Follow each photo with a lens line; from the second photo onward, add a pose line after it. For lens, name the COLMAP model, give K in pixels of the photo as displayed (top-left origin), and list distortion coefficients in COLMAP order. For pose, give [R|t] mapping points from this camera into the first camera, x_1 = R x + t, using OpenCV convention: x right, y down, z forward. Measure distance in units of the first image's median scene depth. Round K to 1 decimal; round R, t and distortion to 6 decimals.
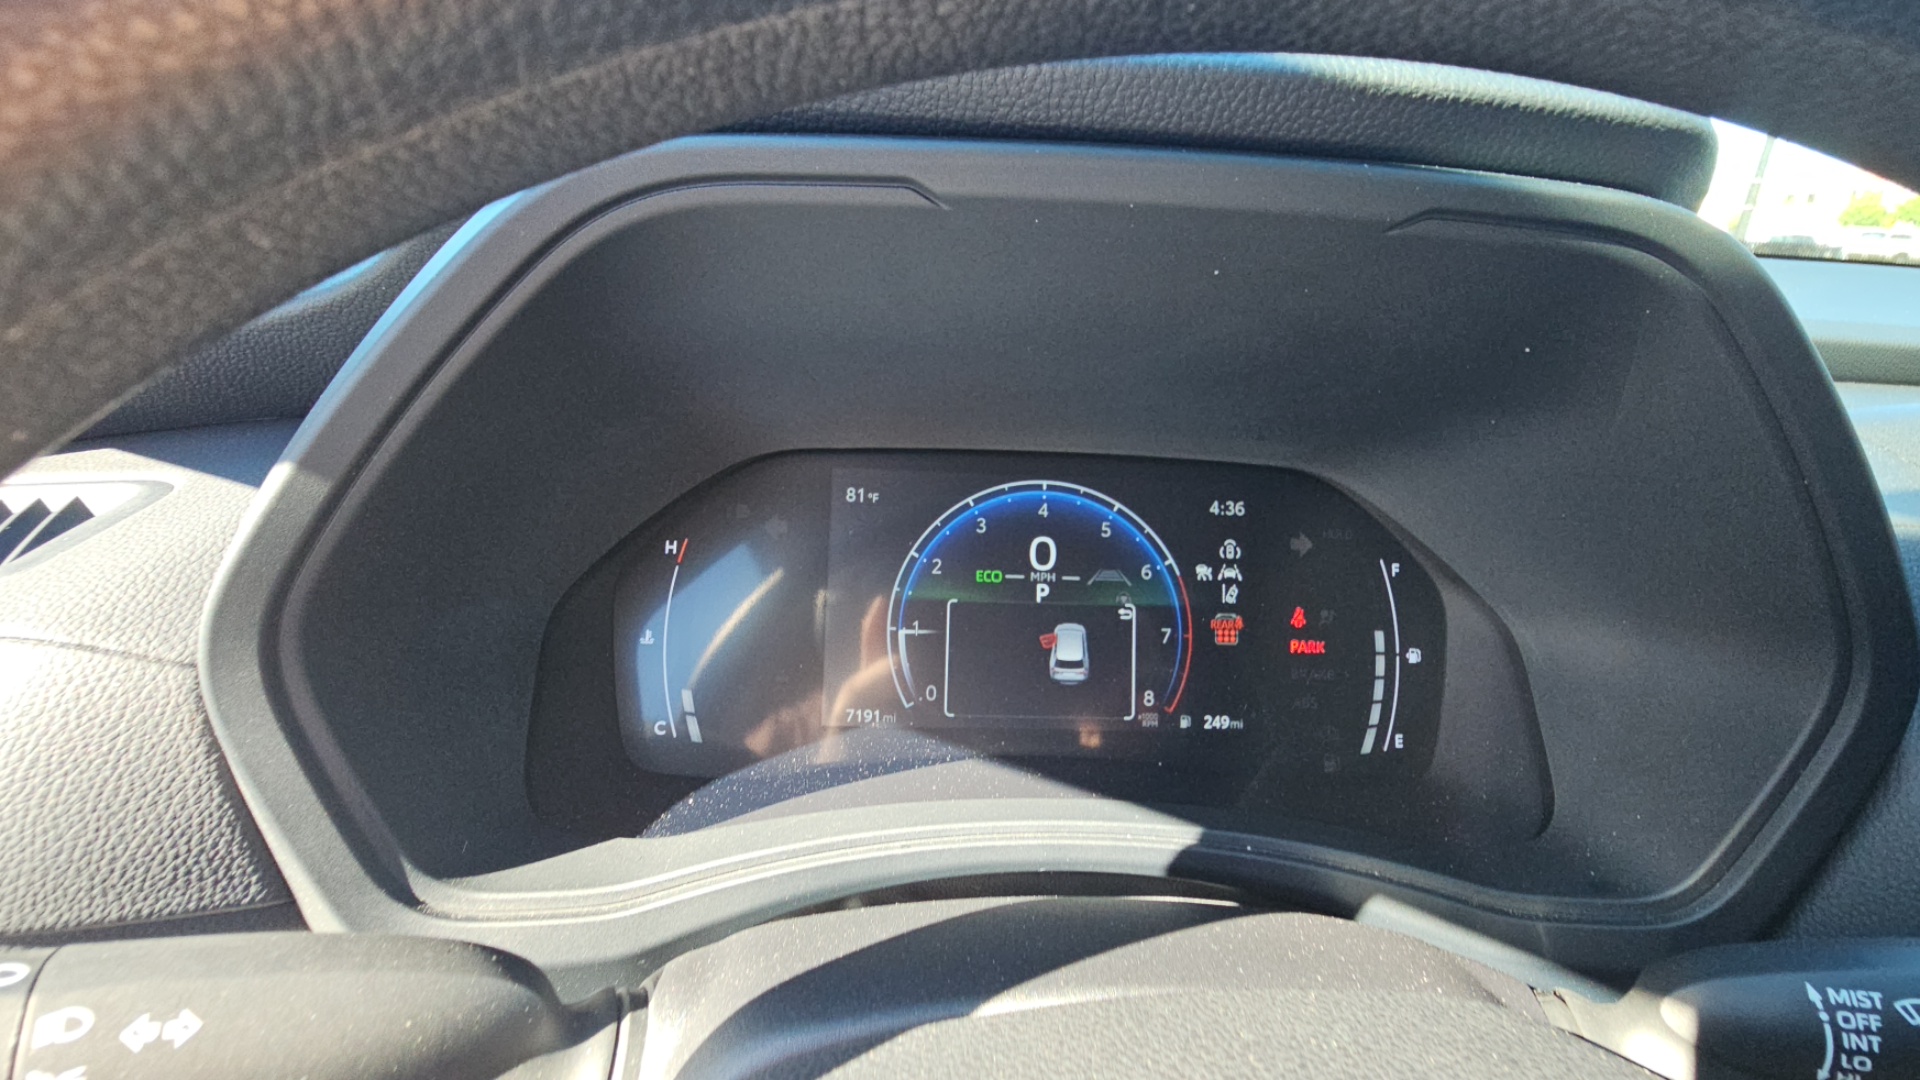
lens RADIAL K [[863.4, 0, 979.9], [0, 863.4, 544.1], [0, 0, 1]] dist [0.011266, -0.008194]
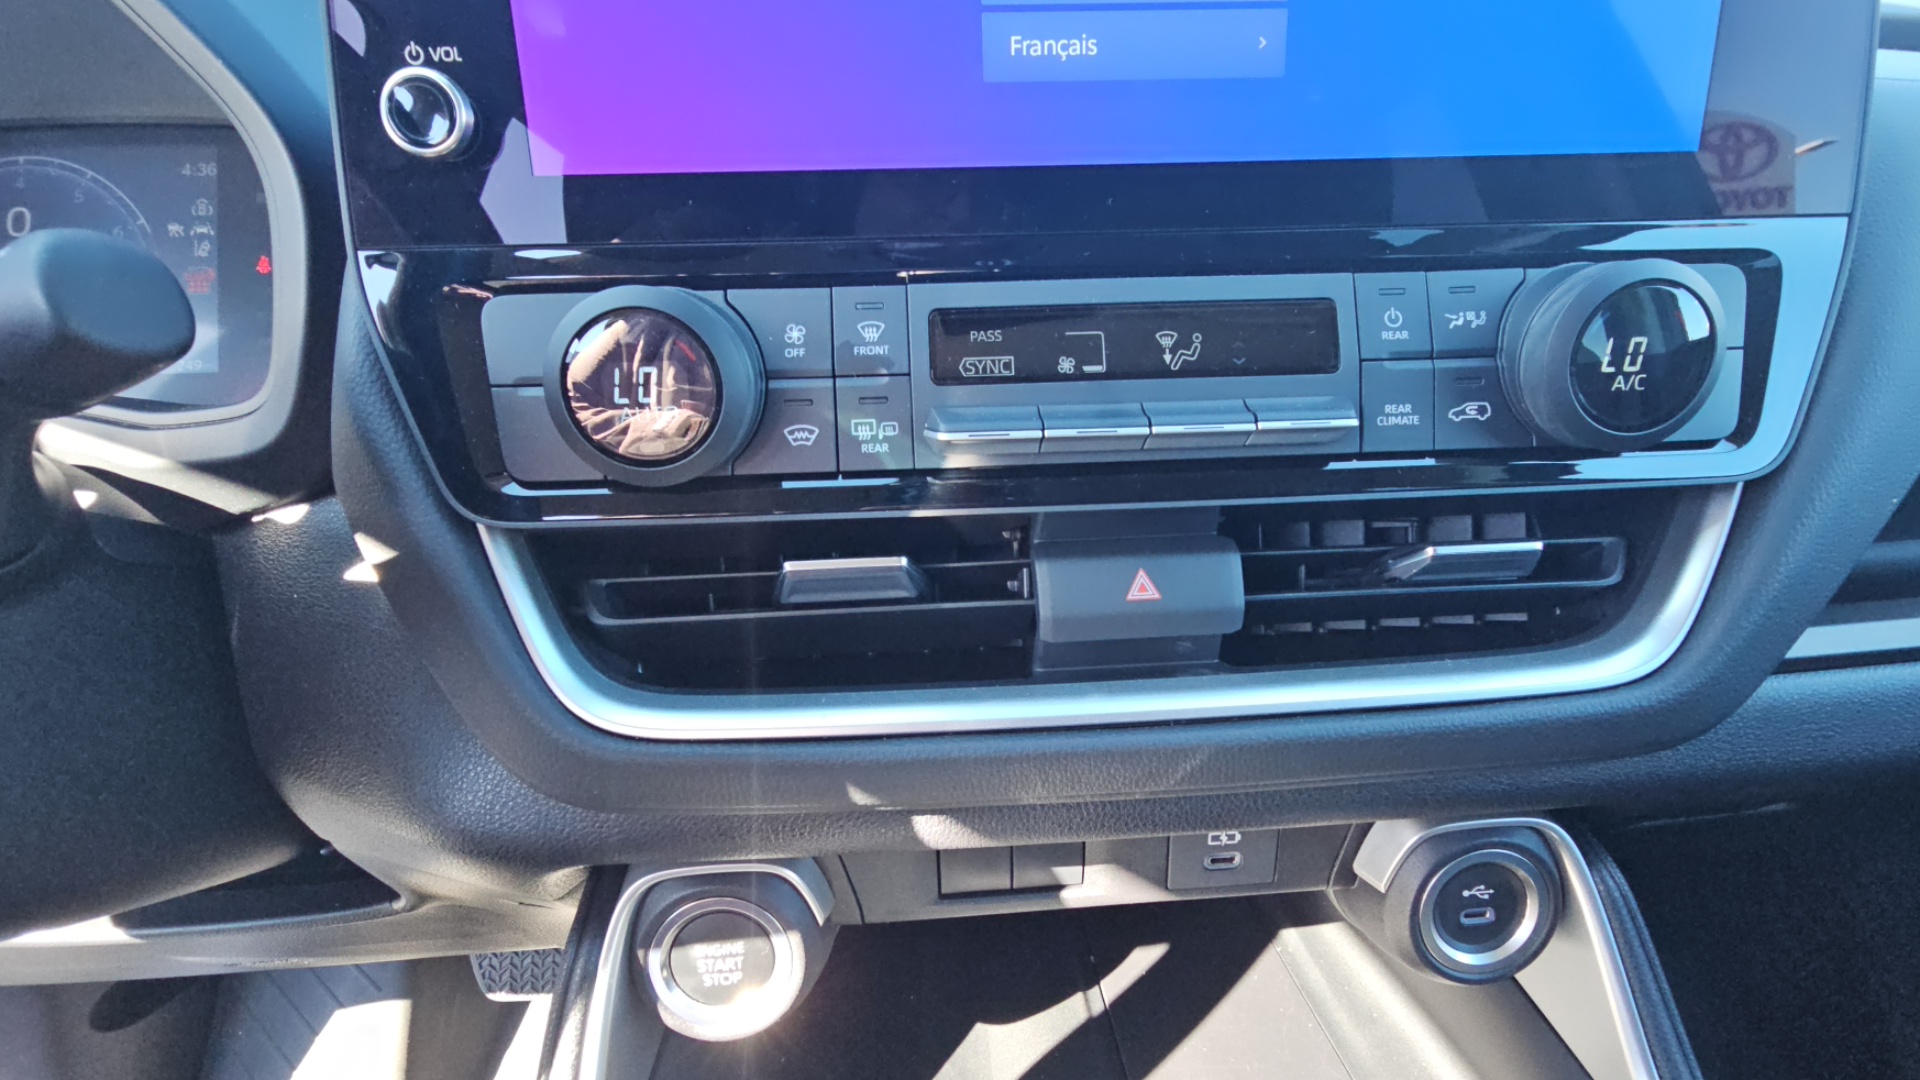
lens RADIAL K [[863.4, 0, 972.7], [0, 863.4, 545.5], [0, 0, 1]] dist [0.011266, -0.008194]
pose [[0.997436, -0.071548, -0.001493, 1.229635], [0.071550, 0.996606, 0.040697, 0.453647], [-0.001424, -0.040699, 0.999170, -0.091505]]
